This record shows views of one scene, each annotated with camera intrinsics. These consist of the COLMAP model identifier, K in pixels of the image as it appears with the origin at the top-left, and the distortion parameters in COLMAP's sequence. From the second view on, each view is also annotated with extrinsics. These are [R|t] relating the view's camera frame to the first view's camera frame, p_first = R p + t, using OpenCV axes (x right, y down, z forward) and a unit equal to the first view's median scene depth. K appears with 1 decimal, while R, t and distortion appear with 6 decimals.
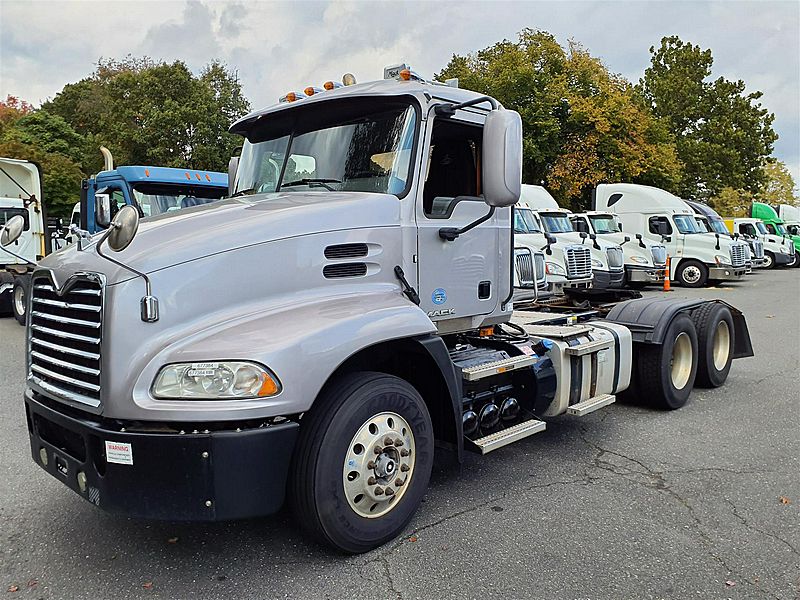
lens RADIAL K [[641.5, 0, 394.0], [0, 641.5, 318.4], [0, 0, 1]] dist [-0.001369, -0.001270]
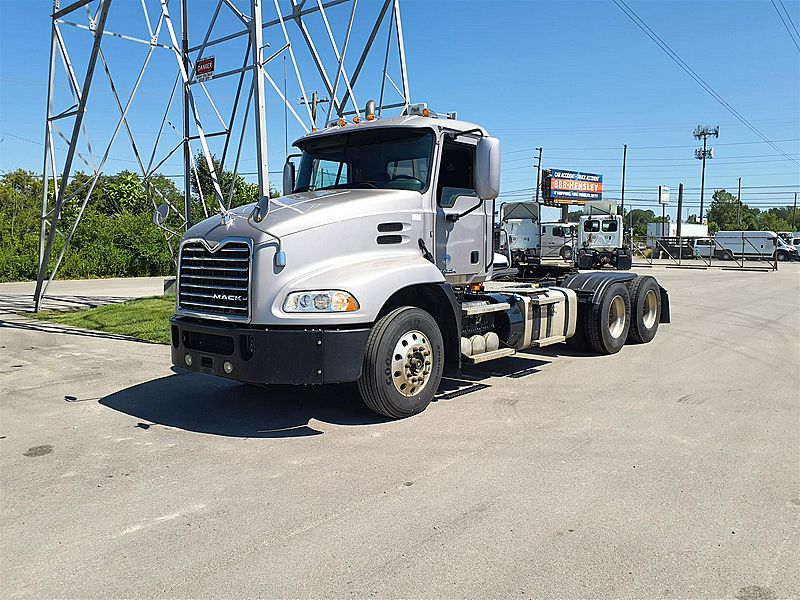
lens RADIAL K [[641.5, 0, 394.0], [0, 641.5, 318.4], [0, 0, 1]] dist [-0.001369, -0.001270]
pose [[0.998687, 0.002754, 0.051154, -0.132333], [-0.003082, 0.999975, 0.006331, 0.097656], [-0.051135, -0.006481, 0.998671, -0.511602]]
